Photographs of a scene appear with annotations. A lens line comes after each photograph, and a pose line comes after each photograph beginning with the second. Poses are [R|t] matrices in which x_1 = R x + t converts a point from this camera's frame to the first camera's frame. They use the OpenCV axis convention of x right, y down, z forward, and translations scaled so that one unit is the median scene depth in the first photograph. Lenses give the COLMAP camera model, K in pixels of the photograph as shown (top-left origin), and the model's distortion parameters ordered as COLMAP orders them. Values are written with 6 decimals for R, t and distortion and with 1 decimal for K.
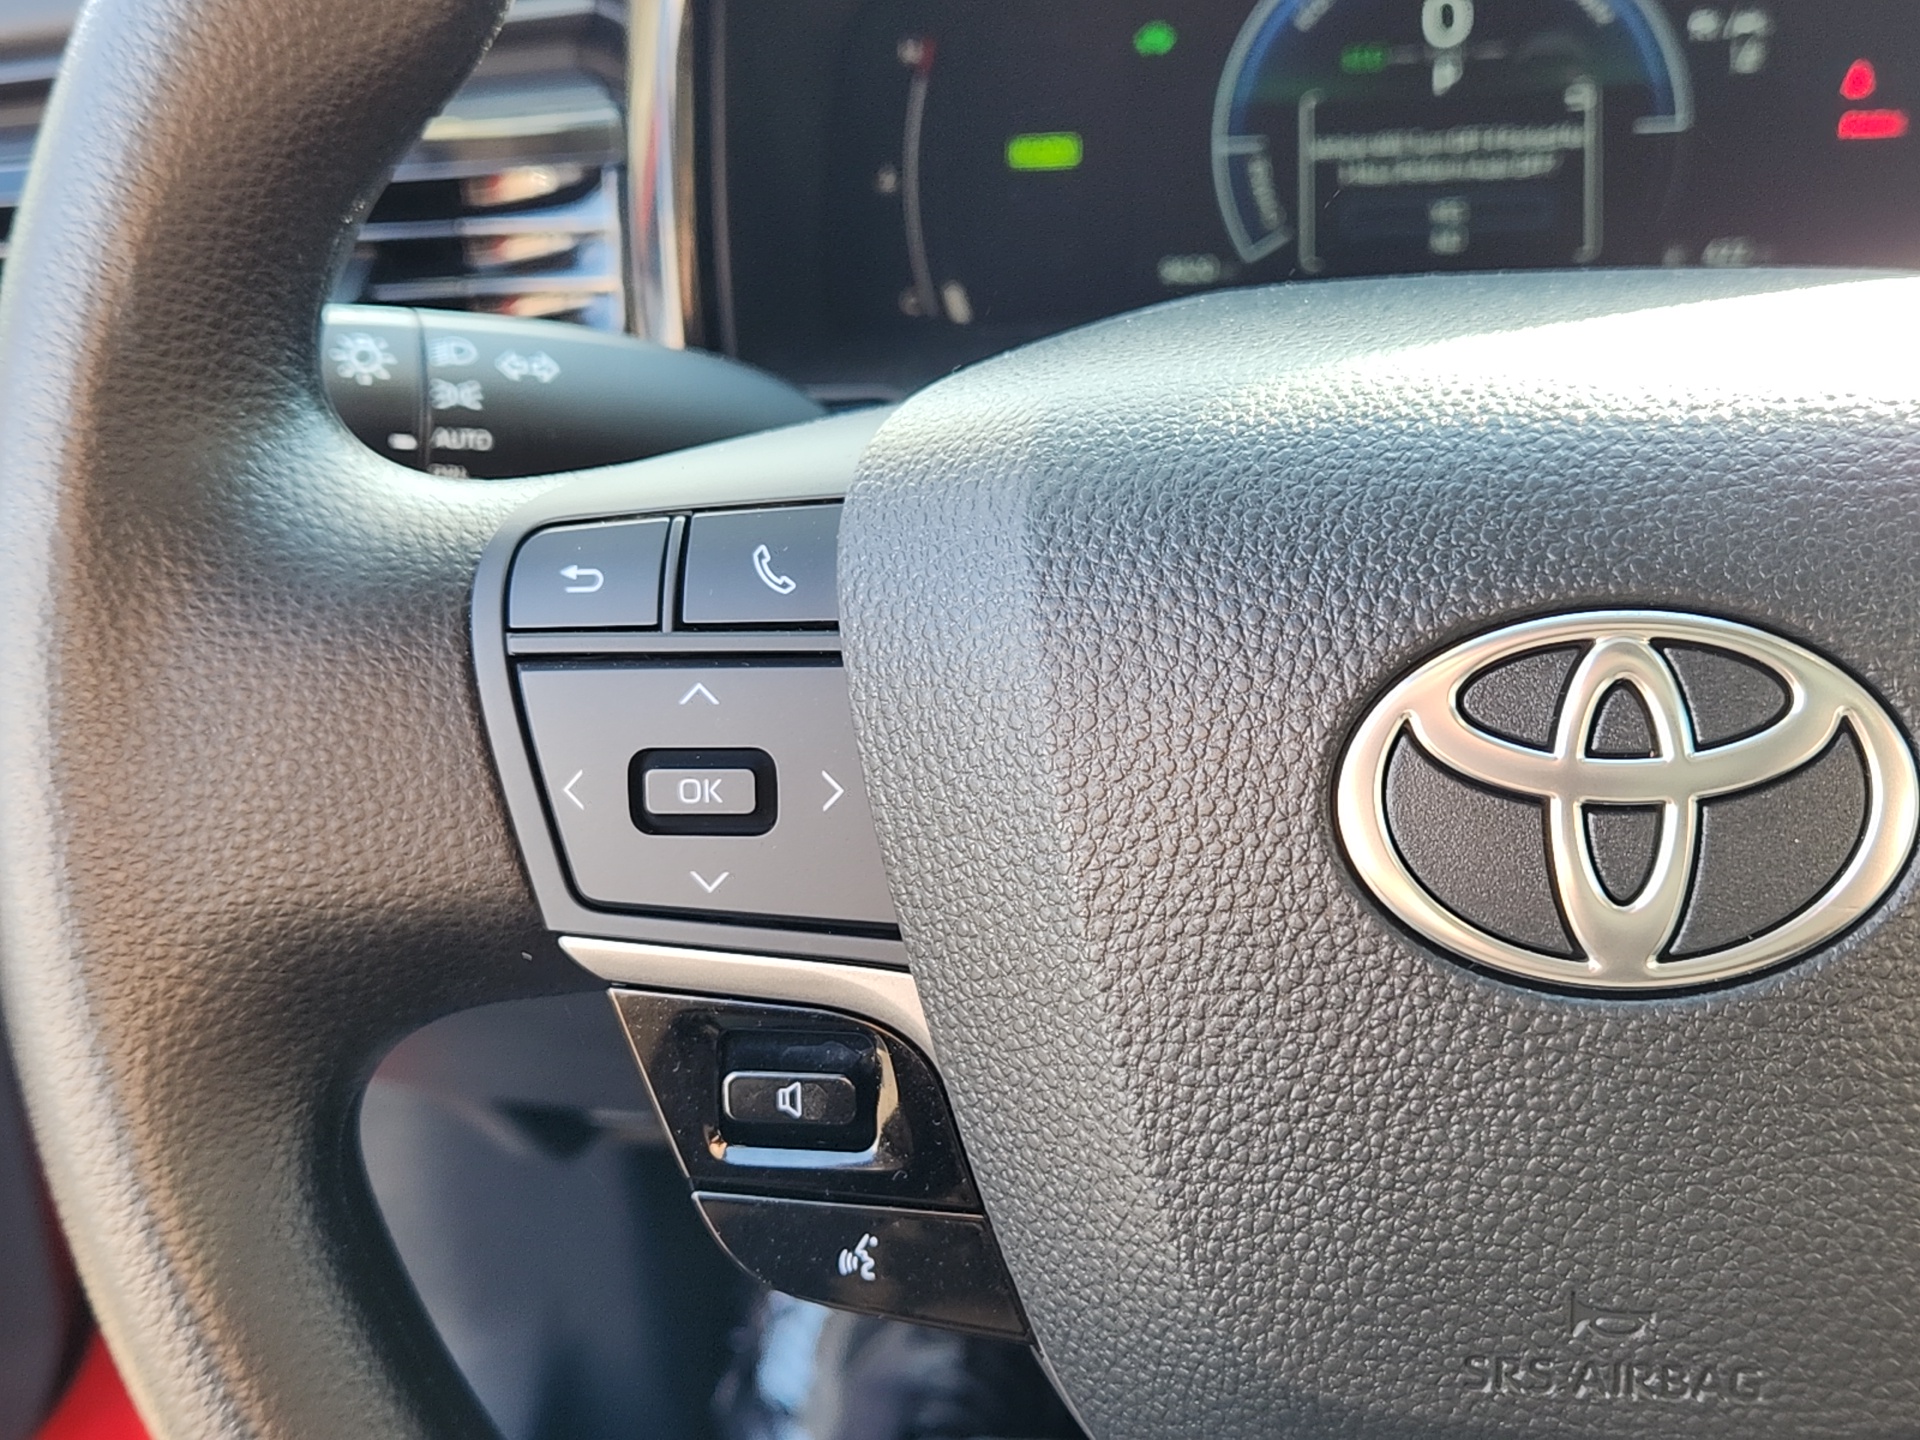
lens RADIAL K [[2082.3, 0, 991.1], [0, 2082.3, 727.5], [0, 0, 1]] dist [0.081114, -0.196409]
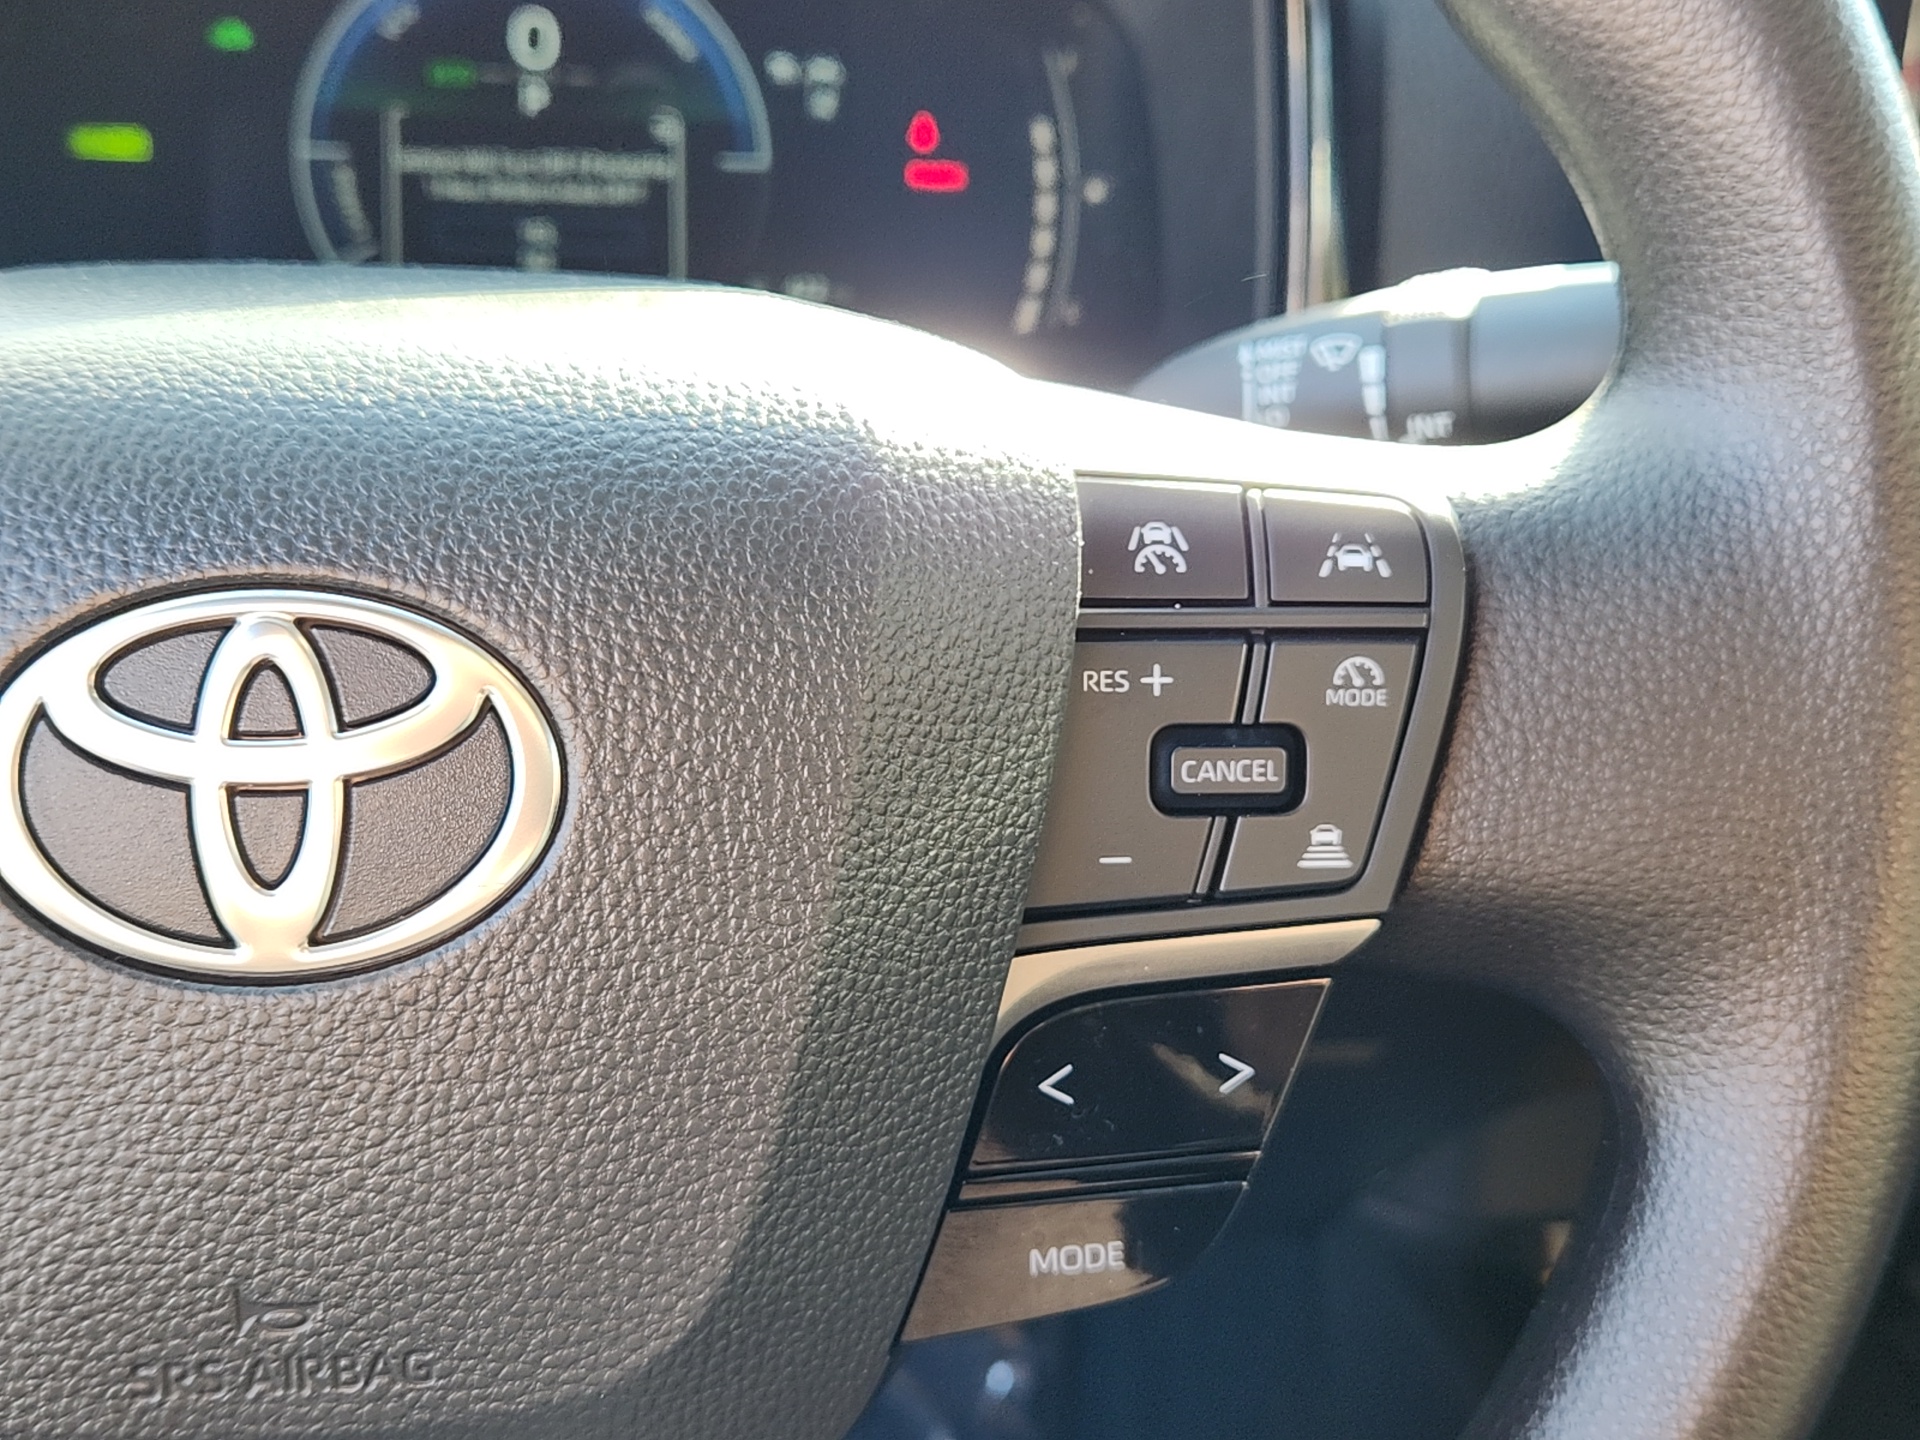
lens RADIAL K [[2082.3, 0, 991.1], [0, 2082.3, 727.5], [0, 0, 1]] dist [0.081114, -0.196409]
pose [[0.958148, -0.005999, 0.286209, 0.336178], [0.012141, 0.999732, -0.019690, 0.031863], [-0.286015, 0.022341, 0.957965, -0.040347]]
